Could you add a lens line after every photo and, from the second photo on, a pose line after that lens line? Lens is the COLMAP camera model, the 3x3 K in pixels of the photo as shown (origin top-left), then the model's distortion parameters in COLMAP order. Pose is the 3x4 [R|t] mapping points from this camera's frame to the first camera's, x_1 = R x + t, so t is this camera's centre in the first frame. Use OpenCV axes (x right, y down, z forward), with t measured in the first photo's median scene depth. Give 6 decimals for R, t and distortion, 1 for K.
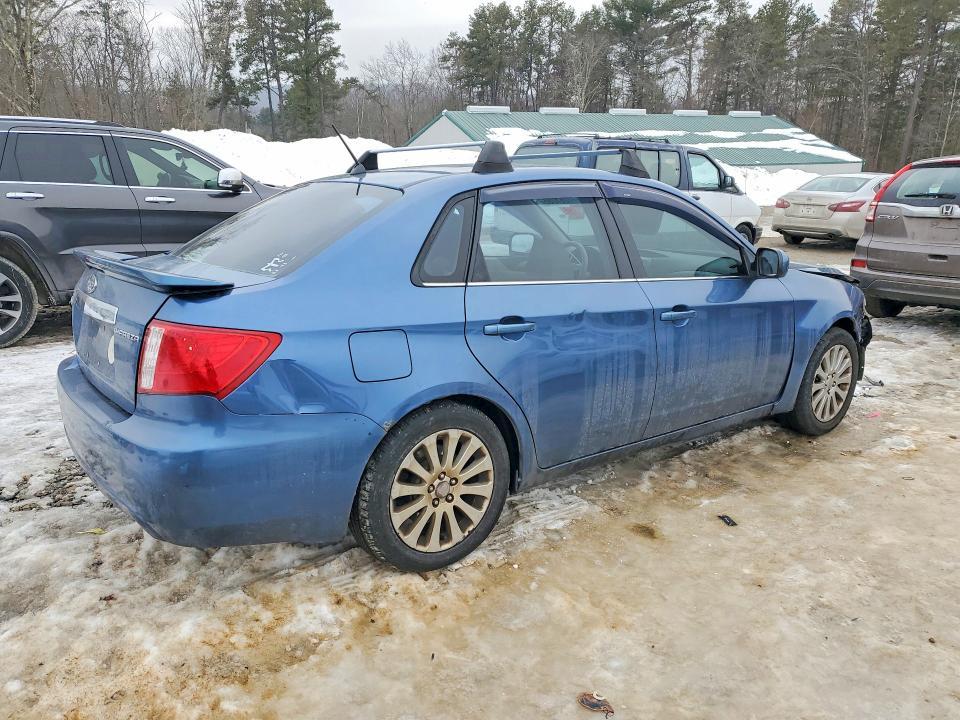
lens RADIAL K [[744.1, 0, 487.4], [0, 744.1, 357.9], [0, 0, 1]] dist [0.025718, 0.002872]
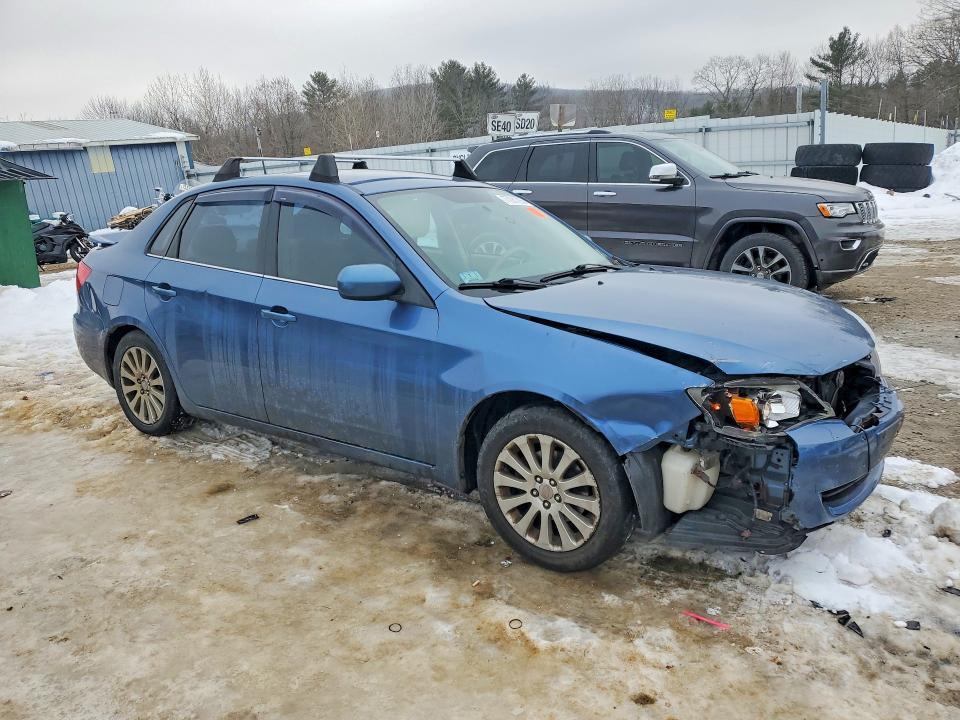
lens RADIAL K [[744.1, 0, 487.4], [0, 744.1, 357.9], [0, 0, 1]] dist [0.025718, 0.002872]
pose [[0.287211, 0.212770, -0.933937, 1.186385], [-0.194102, 0.967717, 0.160774, -0.200971], [0.937995, 0.135103, 0.319238, 0.852458]]
